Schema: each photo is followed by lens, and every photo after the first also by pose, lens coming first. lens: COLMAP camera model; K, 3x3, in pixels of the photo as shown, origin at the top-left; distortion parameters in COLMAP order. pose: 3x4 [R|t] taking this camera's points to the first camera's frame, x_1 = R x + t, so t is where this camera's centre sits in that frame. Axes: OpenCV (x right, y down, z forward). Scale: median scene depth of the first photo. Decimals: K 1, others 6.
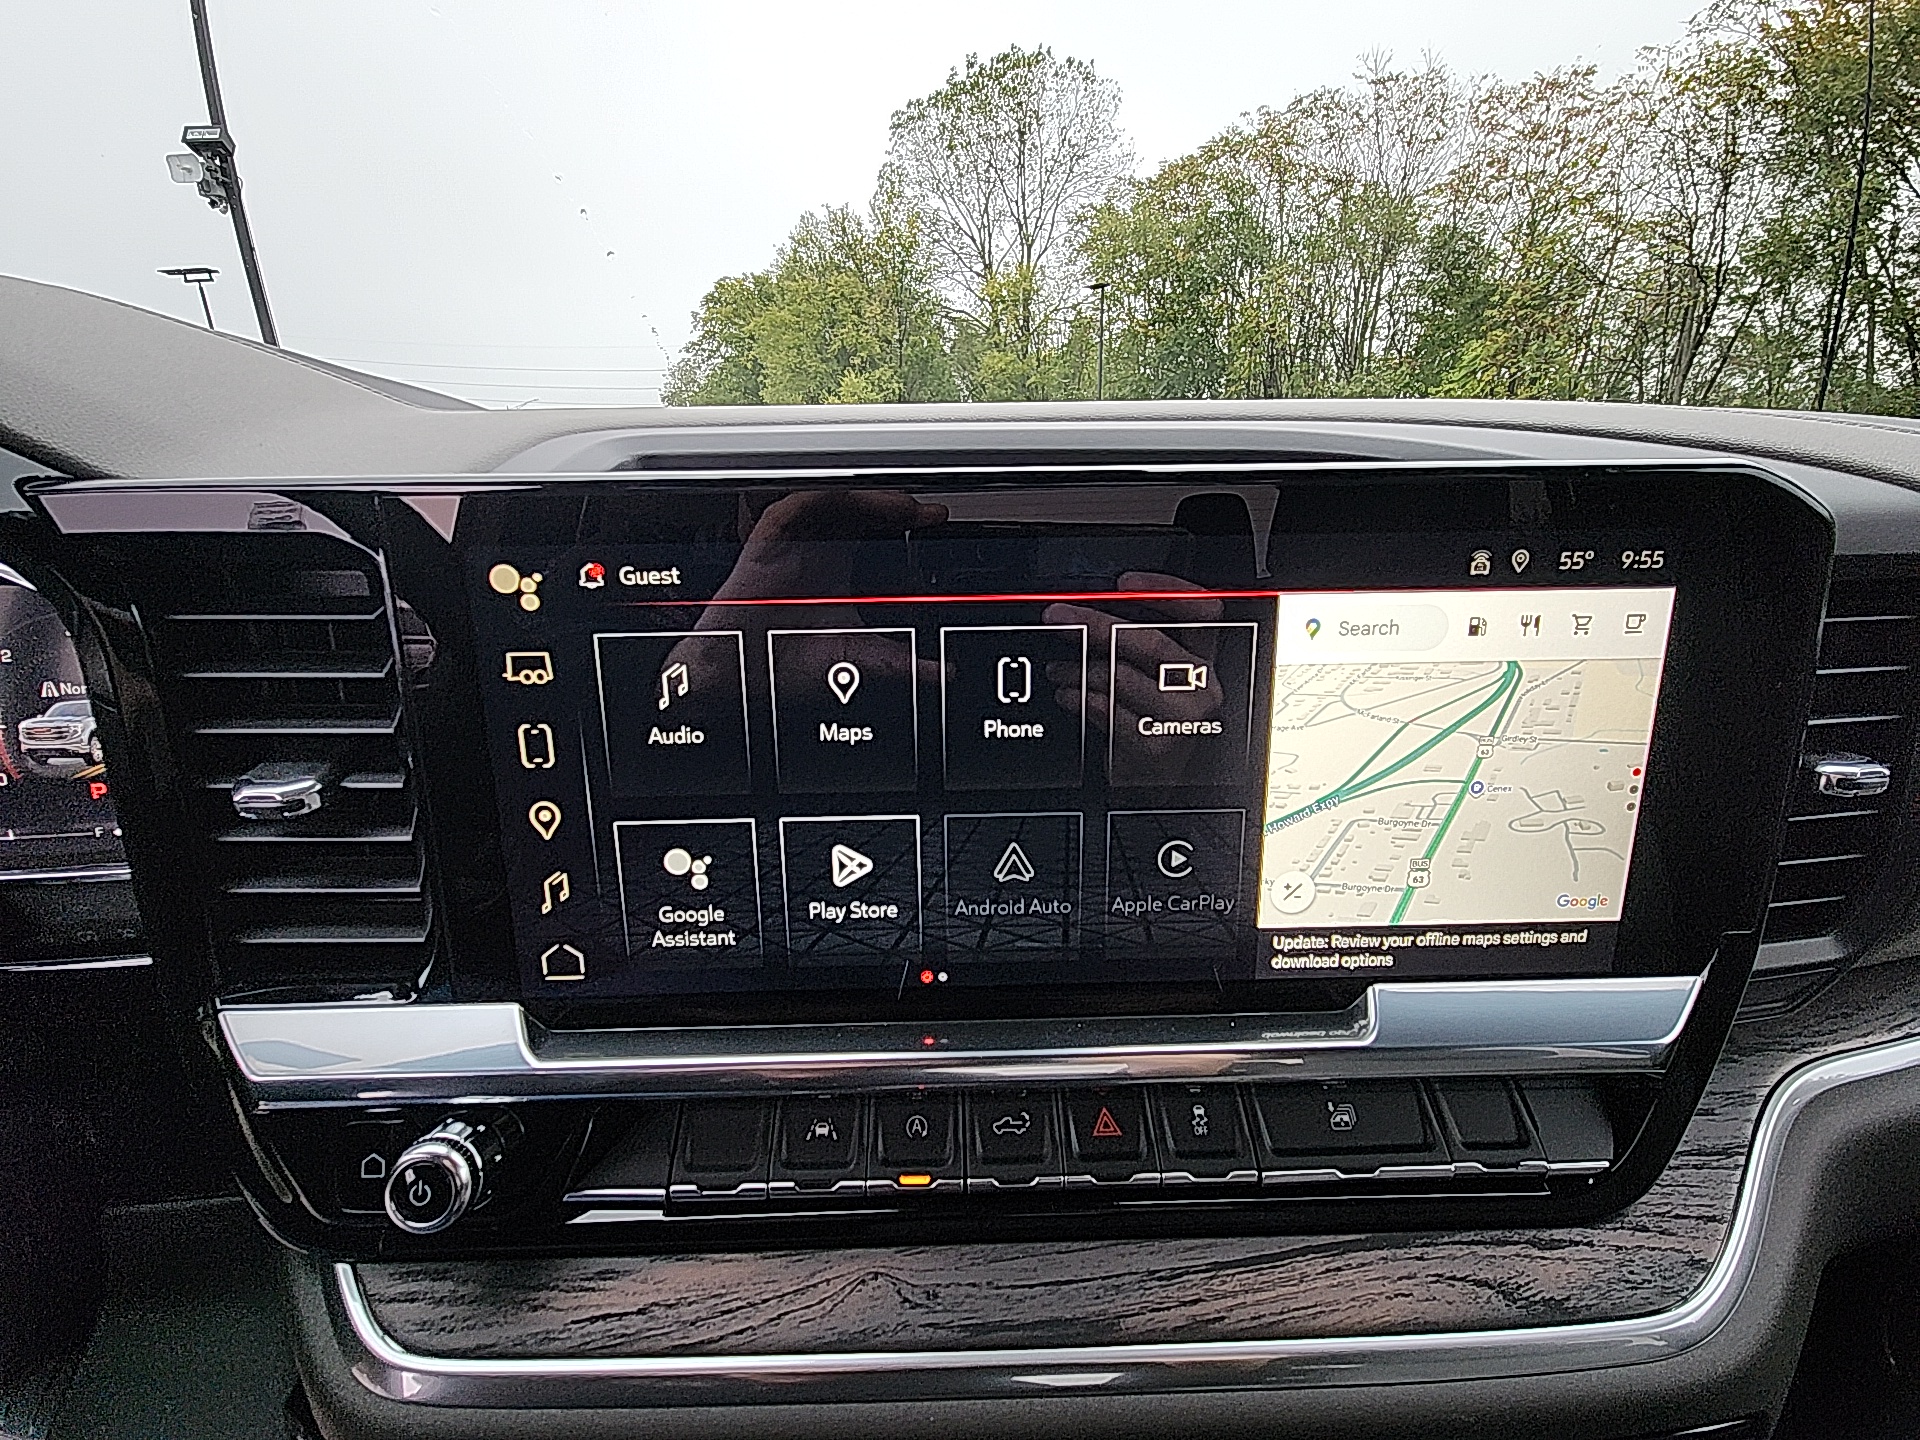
lens RADIAL K [[762.1, 0, 960.2], [0, 762.1, 711.6], [0, 0, 1]] dist [0.012214, -0.009928]
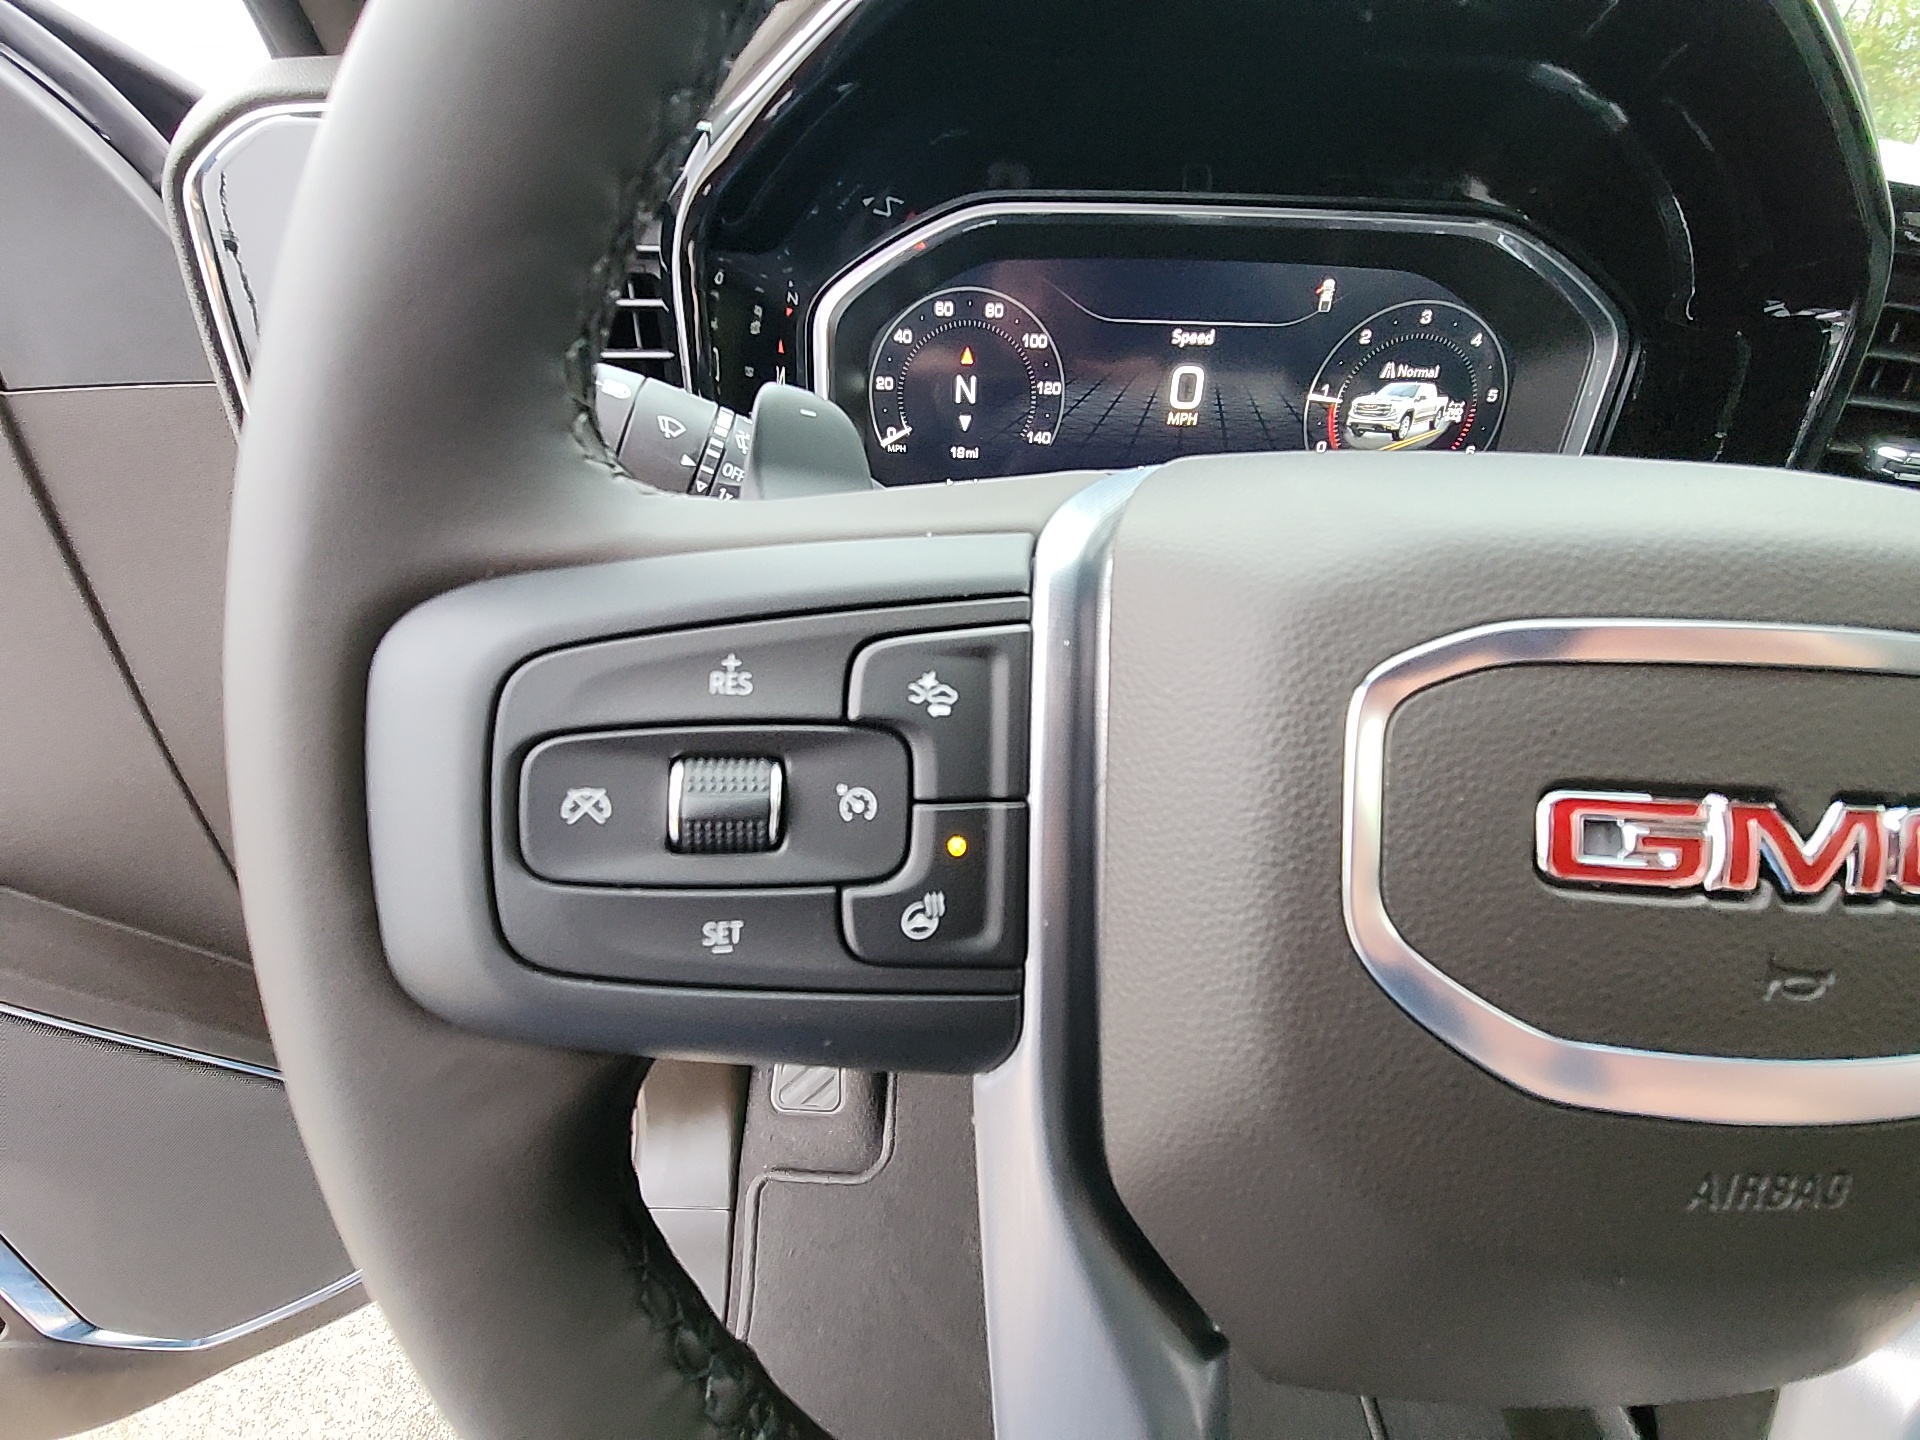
lens RADIAL K [[770.9, 0, 952.6], [0, 770.9, 703.4], [0, 0, 1]] dist [0.029299, -0.022491]
pose [[0.985639, 0.117537, -0.121243, -1.661491], [-0.085049, 0.965814, 0.244886, 0.234820], [0.145882, -0.231057, 0.961941, -0.398020]]
